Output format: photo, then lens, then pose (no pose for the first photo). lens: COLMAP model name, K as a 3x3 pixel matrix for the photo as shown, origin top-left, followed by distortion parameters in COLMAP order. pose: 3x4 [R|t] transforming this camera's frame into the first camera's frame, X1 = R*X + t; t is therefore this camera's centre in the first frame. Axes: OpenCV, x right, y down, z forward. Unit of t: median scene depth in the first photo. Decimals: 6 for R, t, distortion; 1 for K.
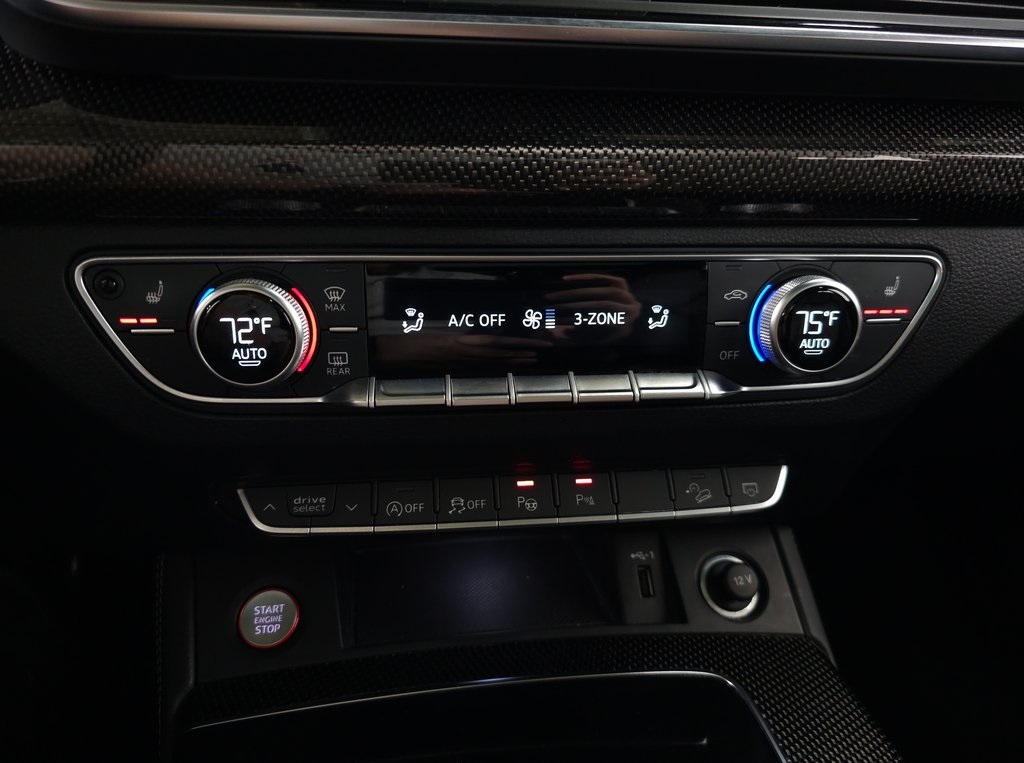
lens RADIAL K [[687.5, 0, 512.0], [0, 687.5, 381.5], [0, 0, 1]] dist [0.017543, -0.040783]
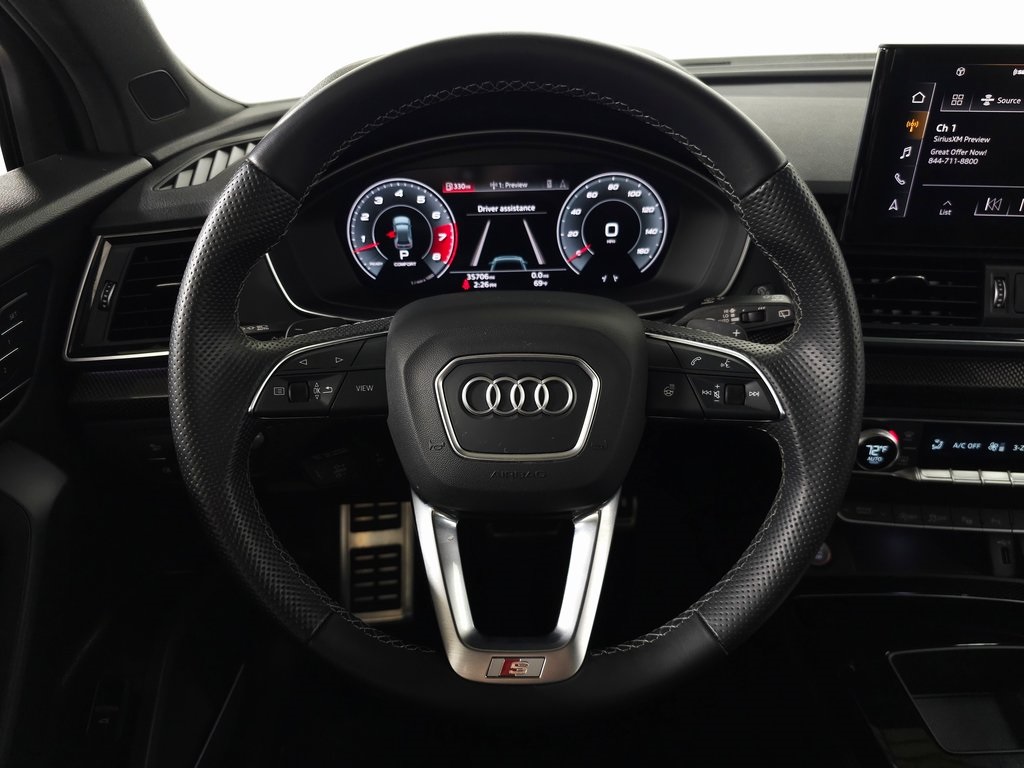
lens RADIAL K [[694.0, 0, 507.5], [0, 694.0, 386.6], [0, 0, 1]] dist [0.014190, -0.035874]
pose [[0.965519, 0.072019, -0.250173, -0.933306], [-0.034010, 0.987632, 0.153056, -0.566058], [0.258102, -0.139270, 0.956027, -1.517548]]
